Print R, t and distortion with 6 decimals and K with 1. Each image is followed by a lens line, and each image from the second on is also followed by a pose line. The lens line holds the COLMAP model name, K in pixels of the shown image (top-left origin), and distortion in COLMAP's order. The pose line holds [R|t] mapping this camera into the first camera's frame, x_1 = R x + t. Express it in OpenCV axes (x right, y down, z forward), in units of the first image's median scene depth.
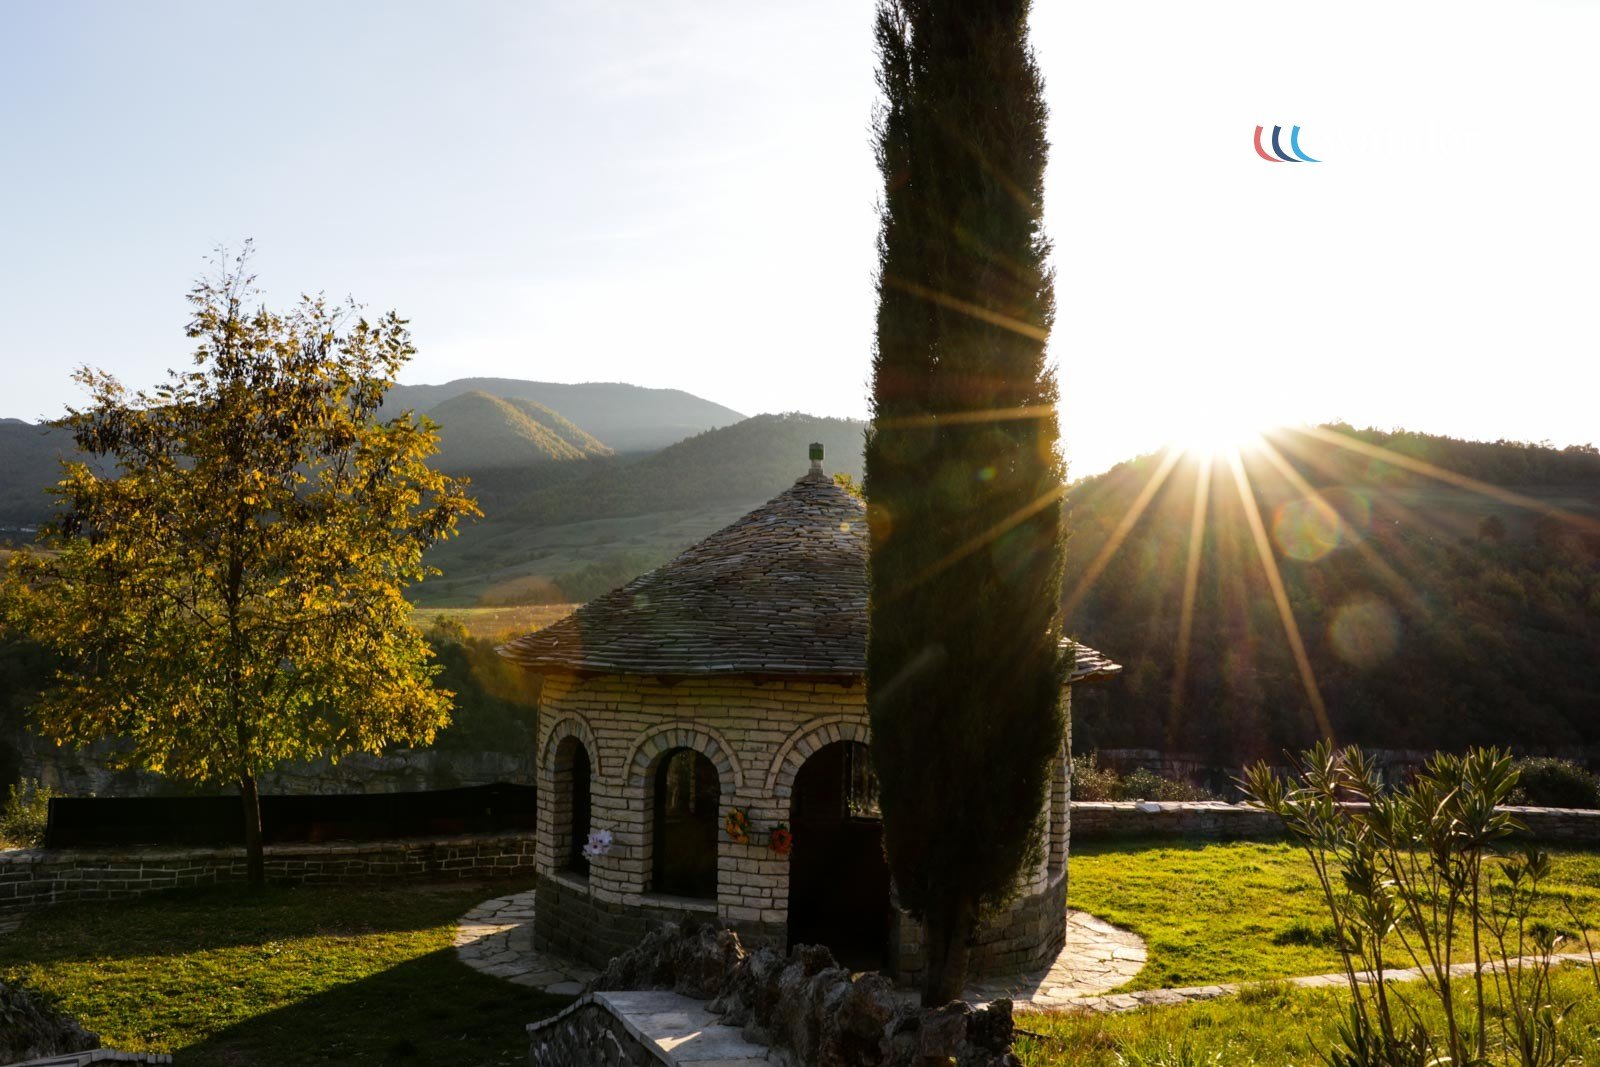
lens RADIAL K [[1318.3, 0, 798.7], [0, 1318.3, 512.9], [0, 0, 1]] dist [-0.184004, 0.152529]
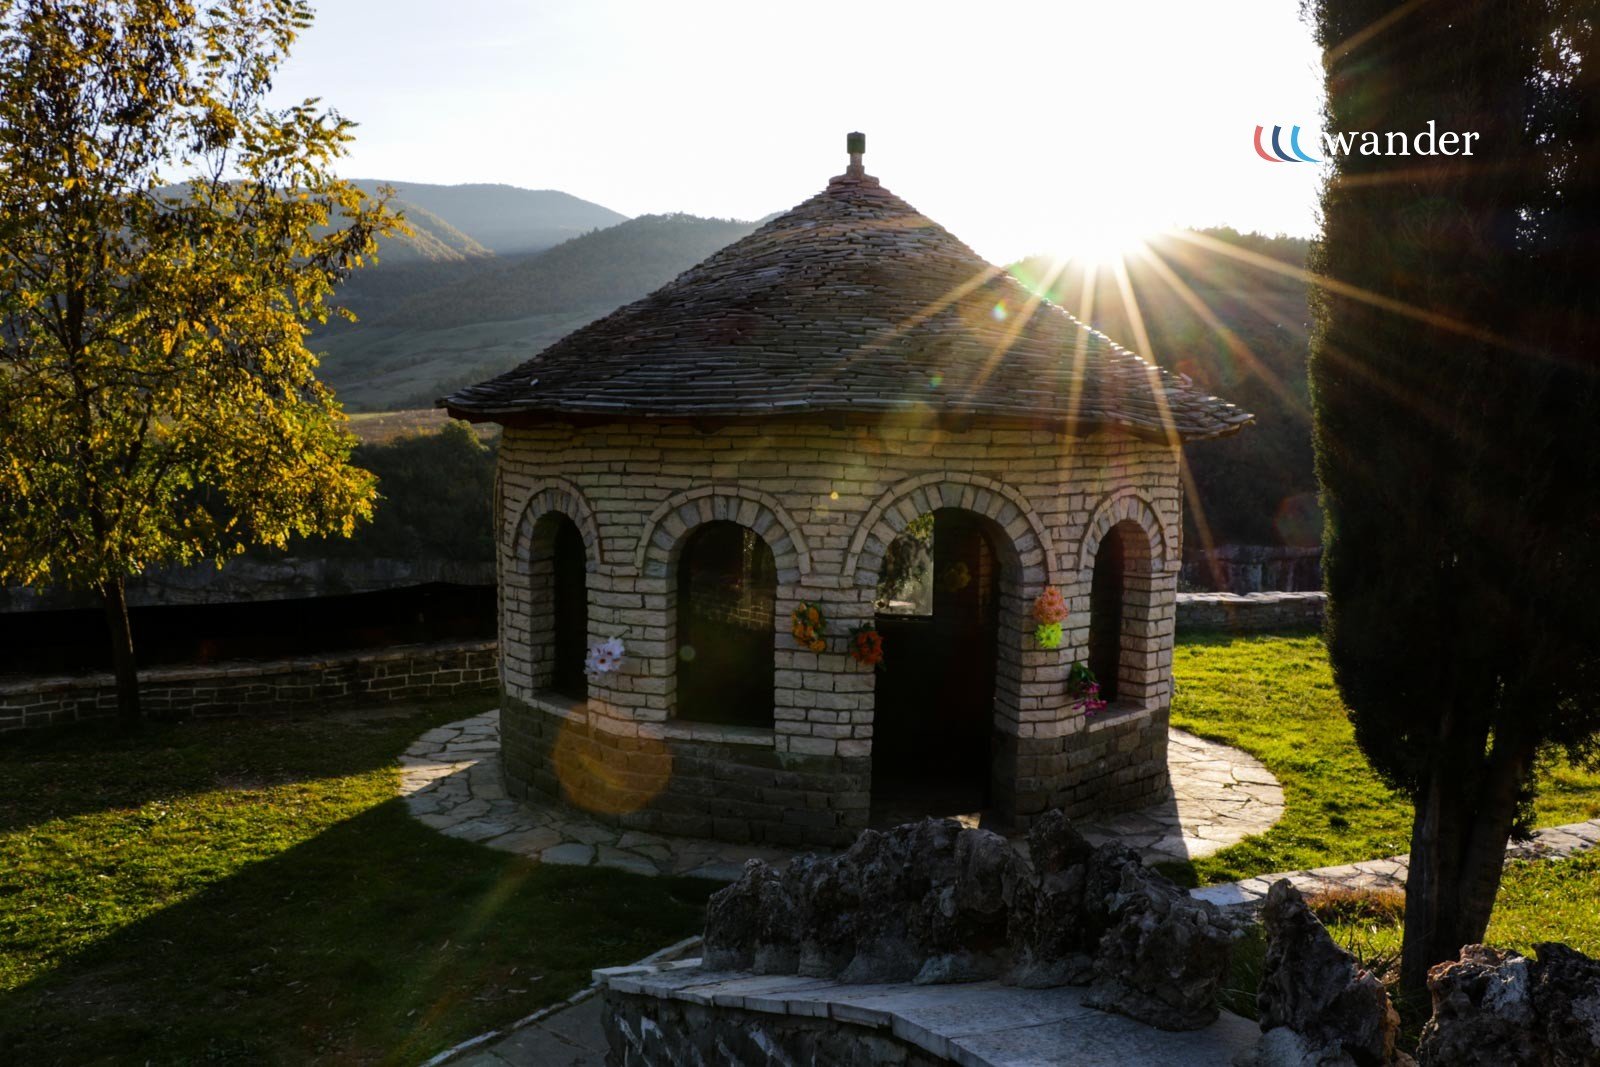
lens RADIAL K [[1318.3, 0, 798.7], [0, 1318.3, 512.9], [0, 0, 1]] dist [-0.184004, 0.152529]
pose [[0.996331, -0.013535, 0.084502, -0.105215], [0.000686, 0.988645, 0.150267, 0.064444], [-0.085577, -0.149658, 0.985027, 0.277357]]
